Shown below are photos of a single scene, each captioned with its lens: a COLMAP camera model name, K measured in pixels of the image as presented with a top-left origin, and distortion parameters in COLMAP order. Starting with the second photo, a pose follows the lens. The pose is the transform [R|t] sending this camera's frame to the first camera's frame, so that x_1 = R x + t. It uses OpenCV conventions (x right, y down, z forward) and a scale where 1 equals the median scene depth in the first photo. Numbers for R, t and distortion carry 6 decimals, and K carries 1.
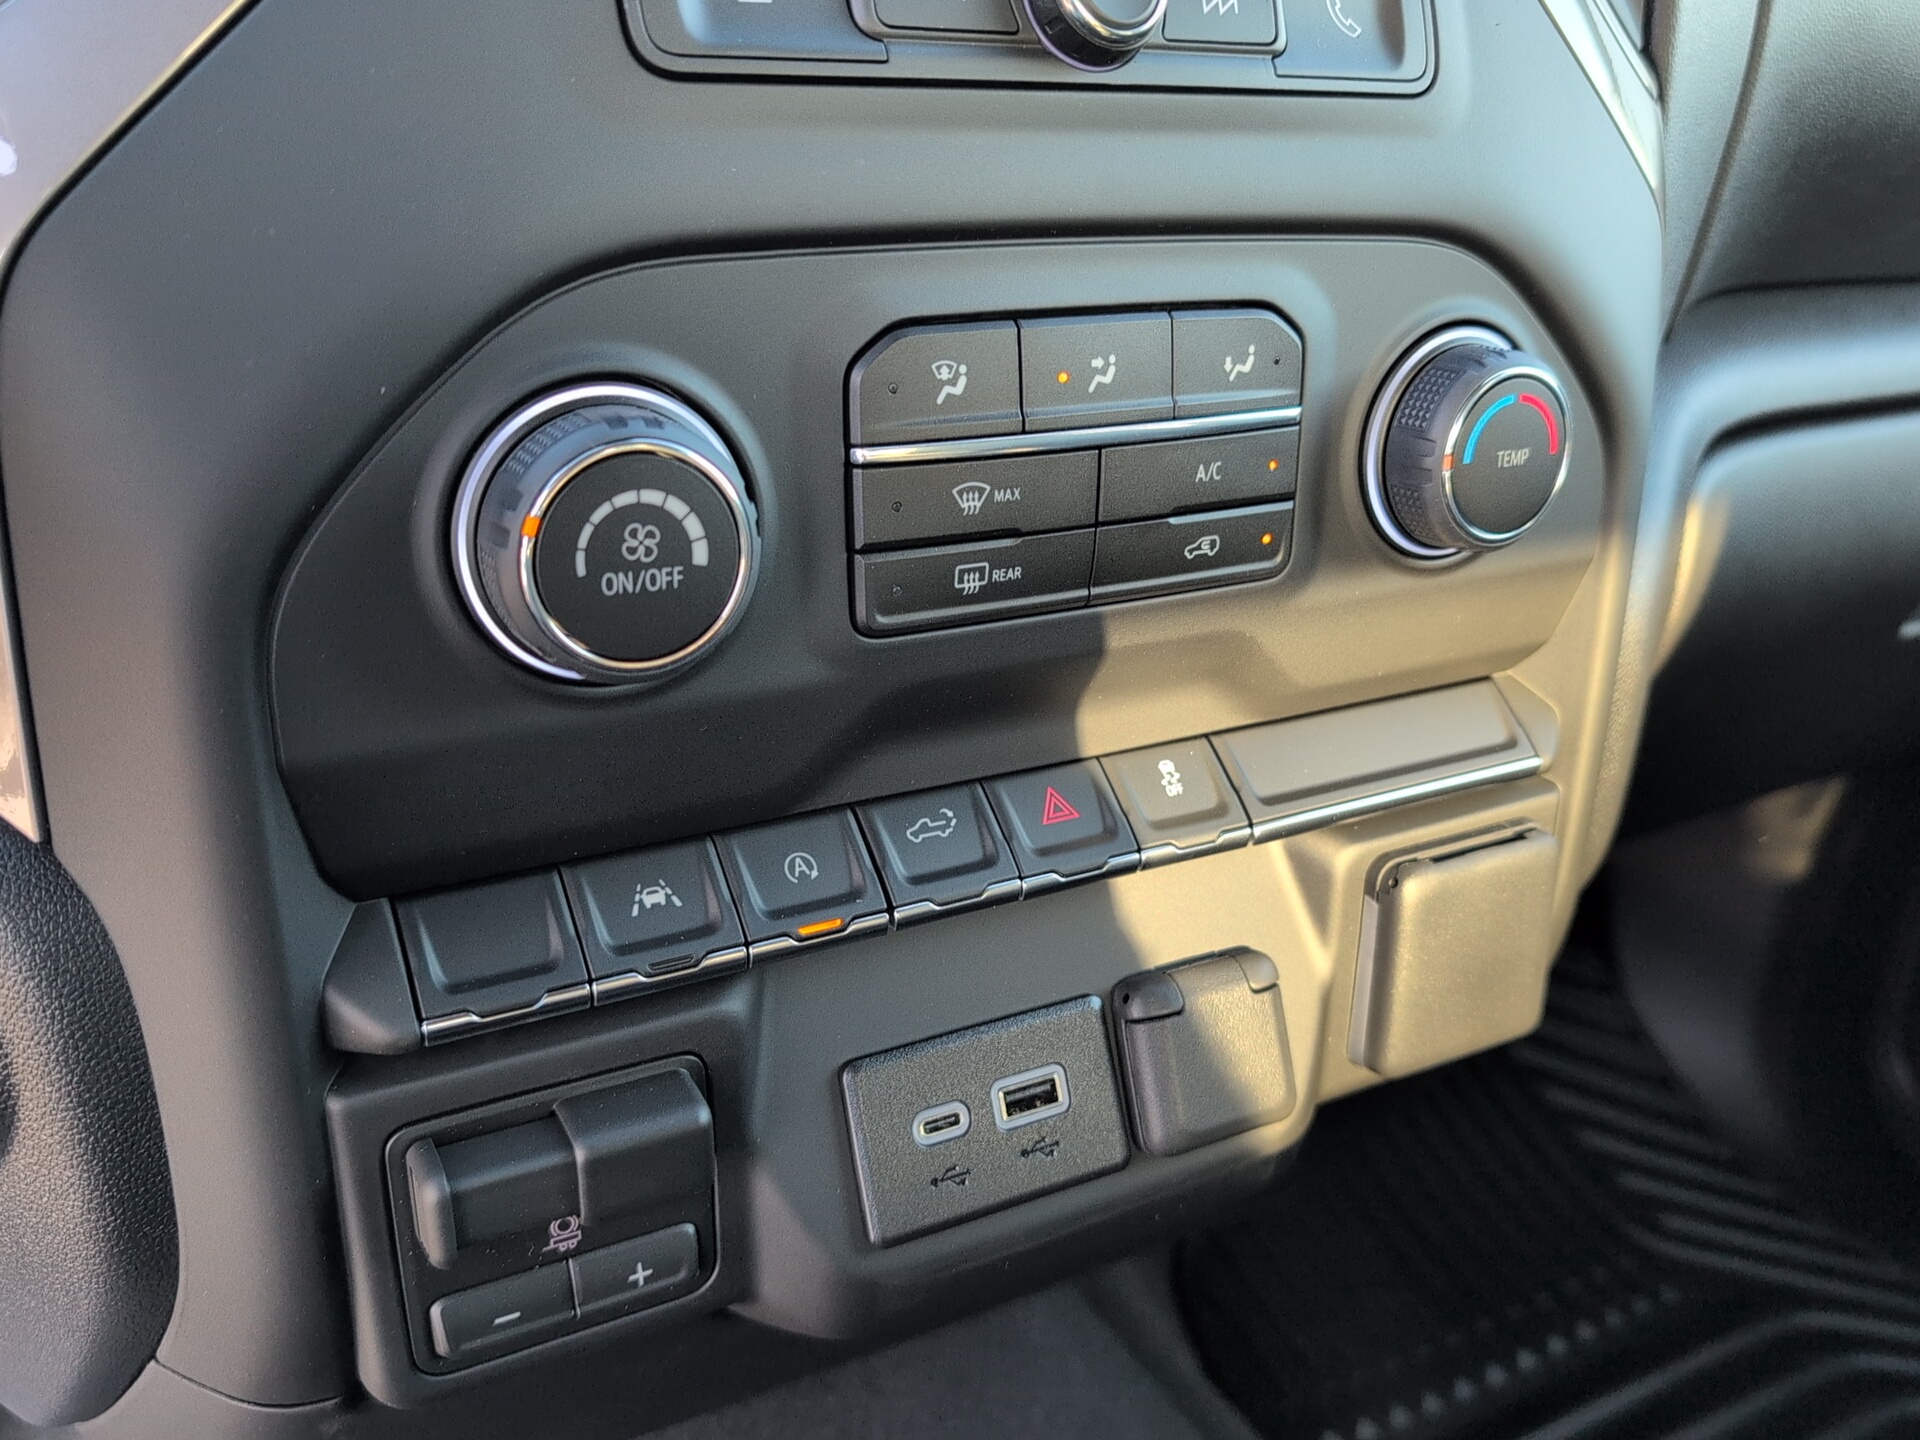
lens RADIAL K [[1541.2, 0, 958.9], [0, 1541.2, 706.5], [0, 0, 1]] dist [-0.016718, -0.040431]
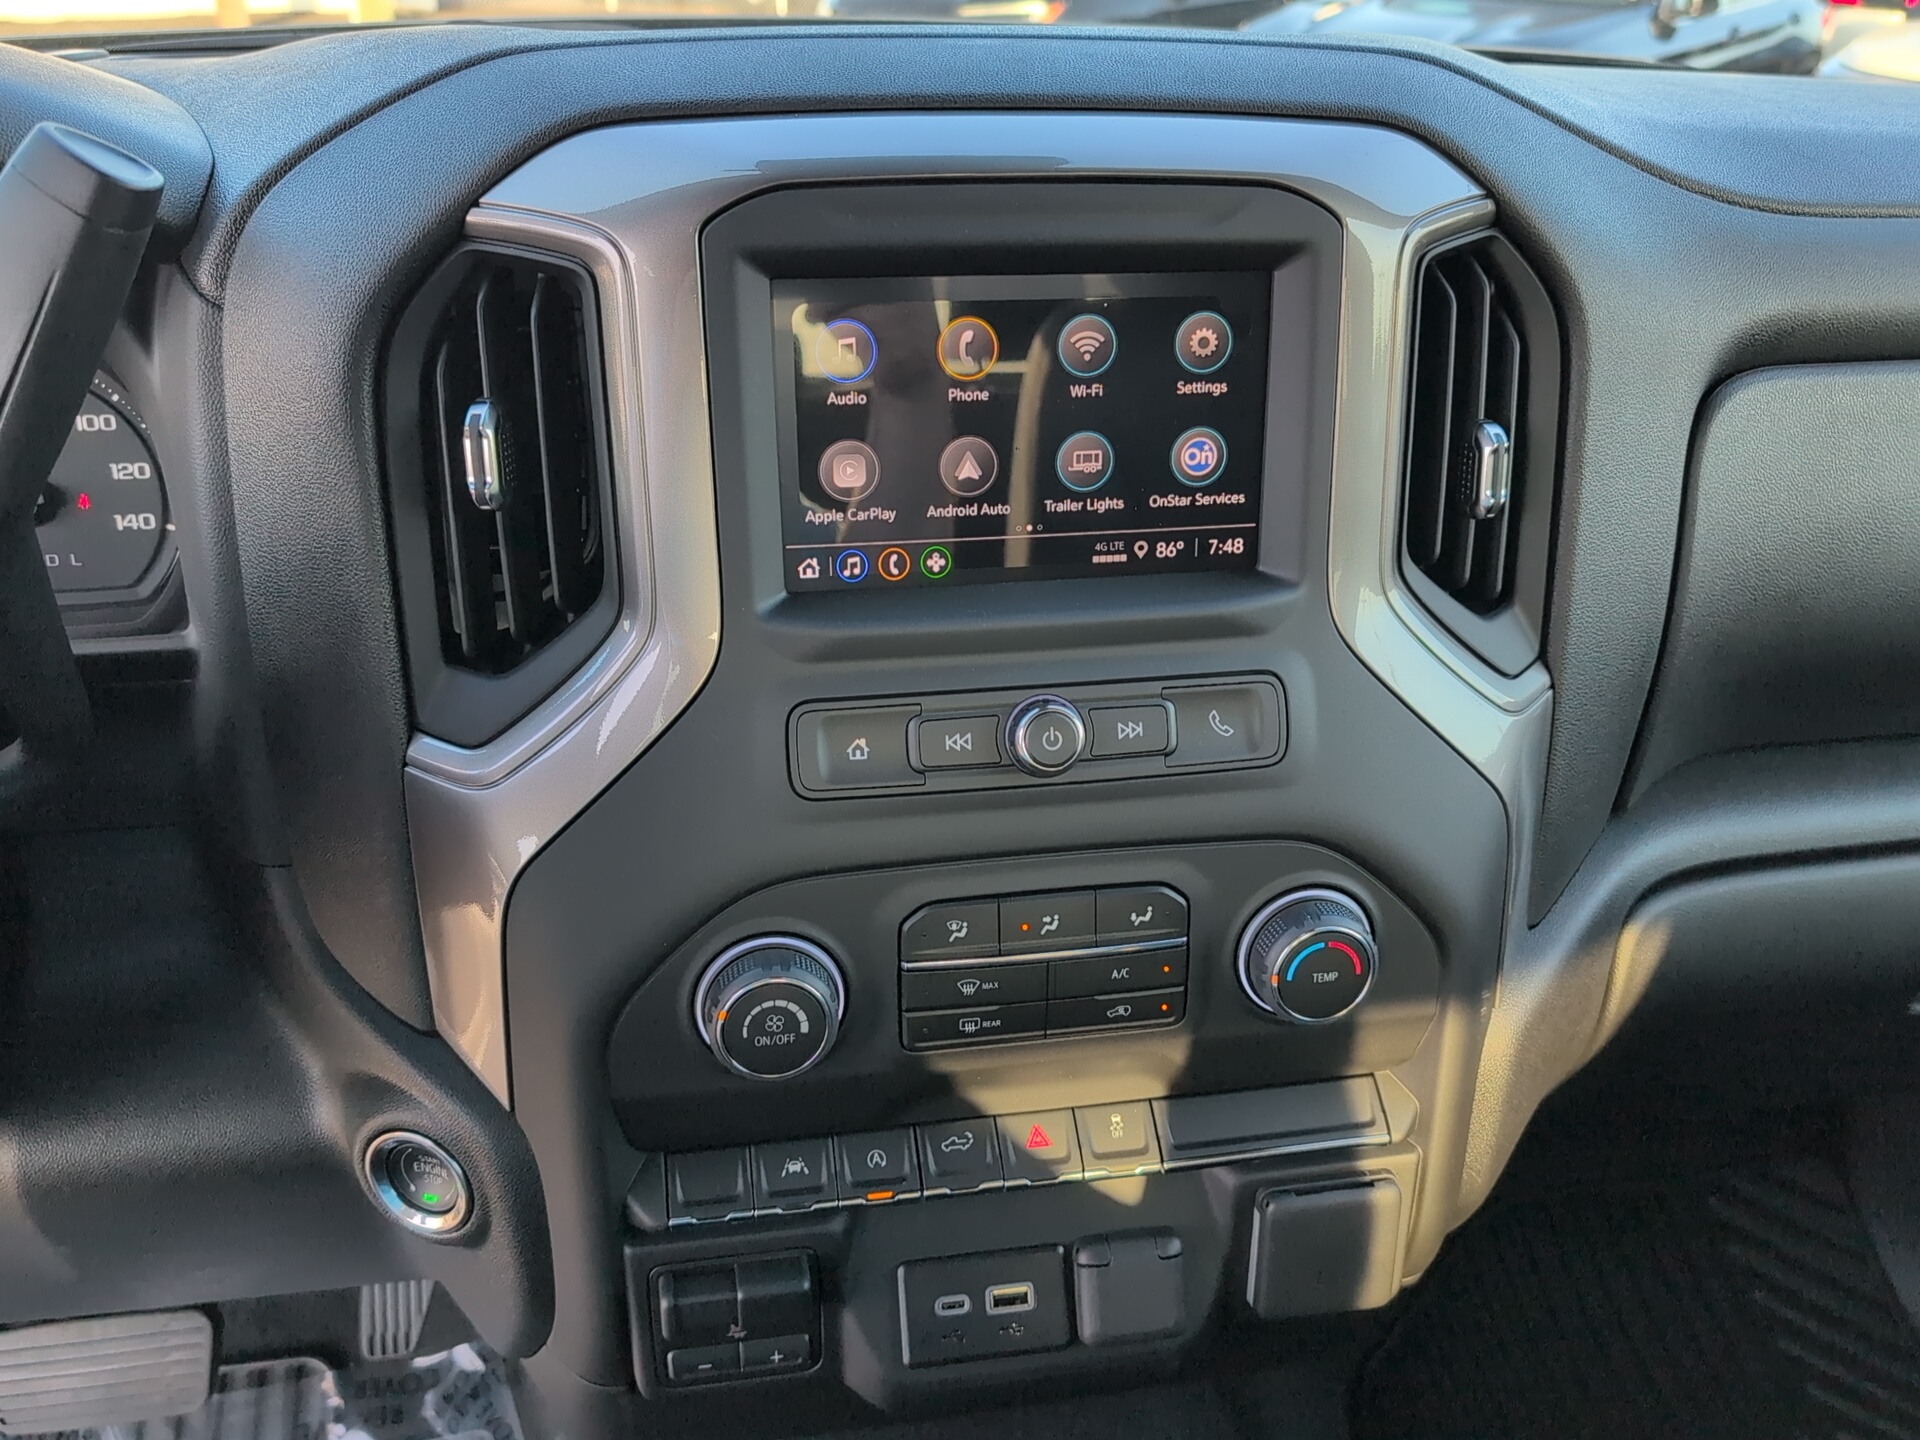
lens RADIAL K [[1541.2, 0, 952.5], [0, 1541.2, 718.5], [0, 0, 1]] dist [-0.016718, -0.040431]
pose [[0.949082, 0.095050, -0.300348, 0.508365], [-0.093769, 0.995418, 0.018711, -0.483675], [0.300750, 0.010405, 0.953646, -0.766945]]
